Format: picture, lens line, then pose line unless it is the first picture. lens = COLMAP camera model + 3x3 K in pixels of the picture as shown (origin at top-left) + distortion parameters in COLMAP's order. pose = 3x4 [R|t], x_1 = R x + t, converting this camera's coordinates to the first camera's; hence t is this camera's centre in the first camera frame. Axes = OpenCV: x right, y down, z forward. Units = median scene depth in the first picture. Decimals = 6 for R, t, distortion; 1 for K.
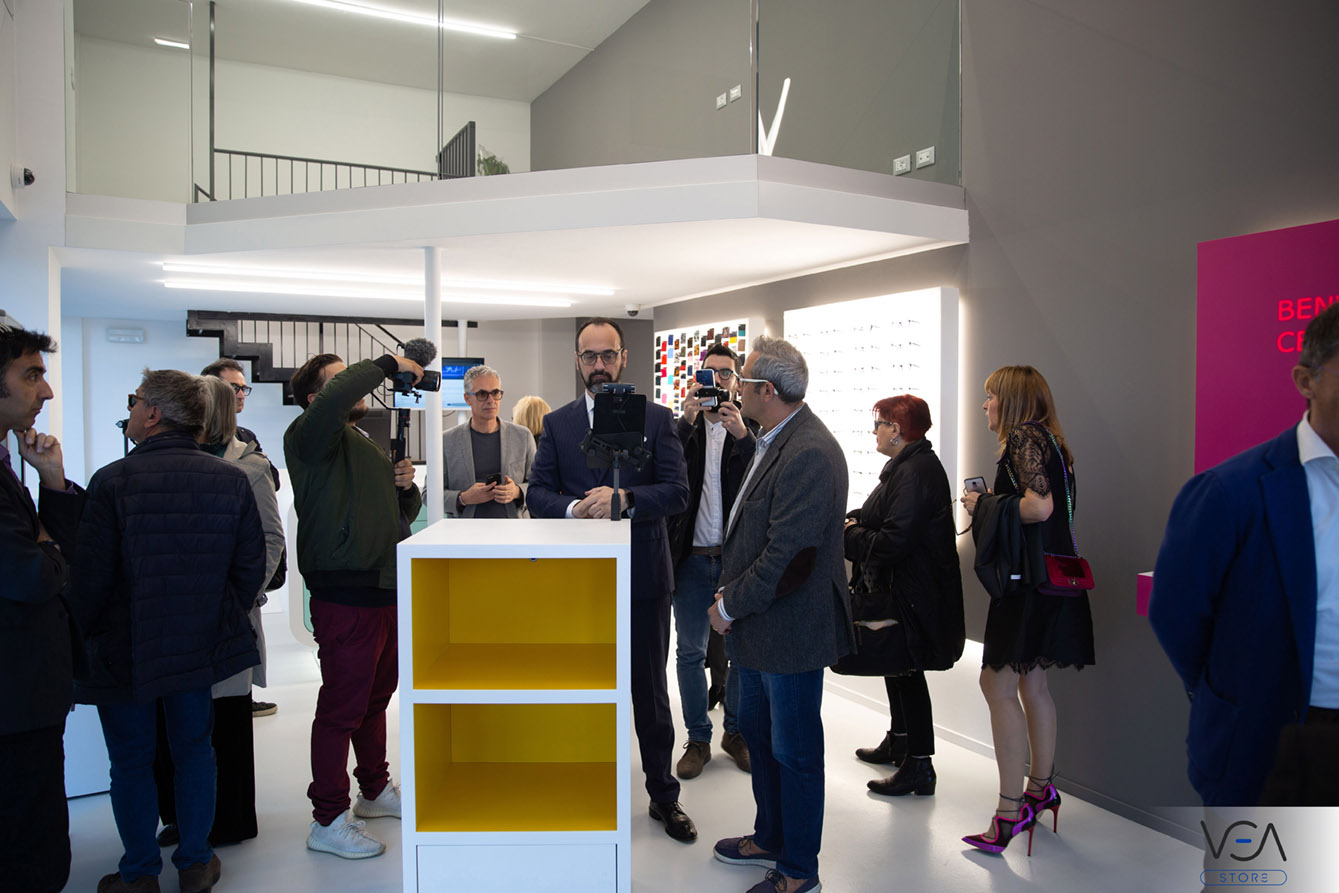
lens RADIAL K [[912.0, 0, 669.5], [0, 912.0, 446.5], [0, 0, 1]] dist [-0.104088, 0.078022]
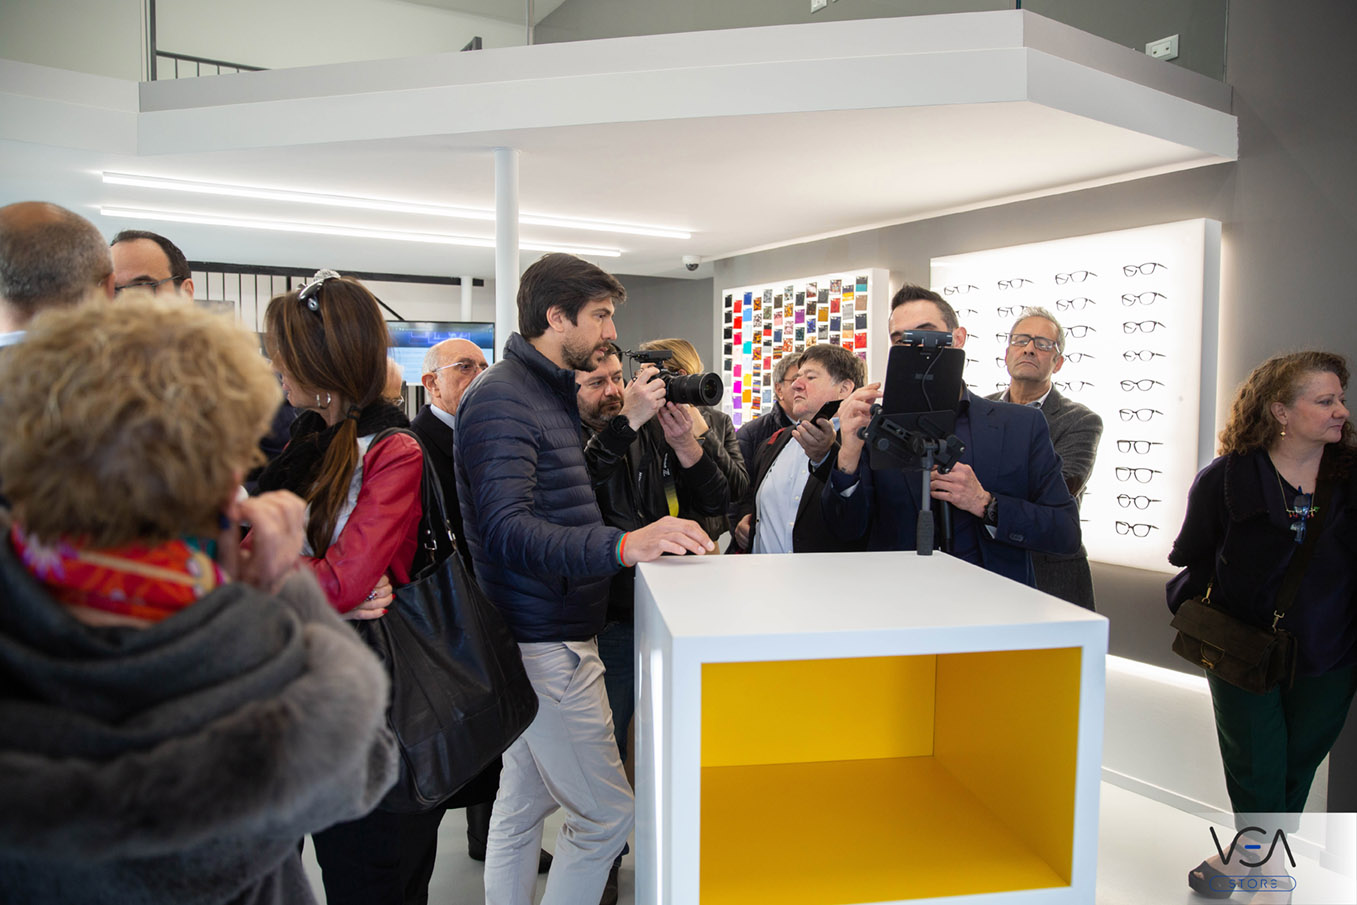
lens RADIAL K [[924.3, 0, 678.5], [0, 924.3, 452.5], [0, 0, 1]] dist [-0.104088, 0.078022]
pose [[0.997163, -0.002619, 0.075225, -0.124920], [0.000614, 0.999644, 0.026661, -0.001793], [-0.075268, -0.026539, 0.996810, 0.185421]]
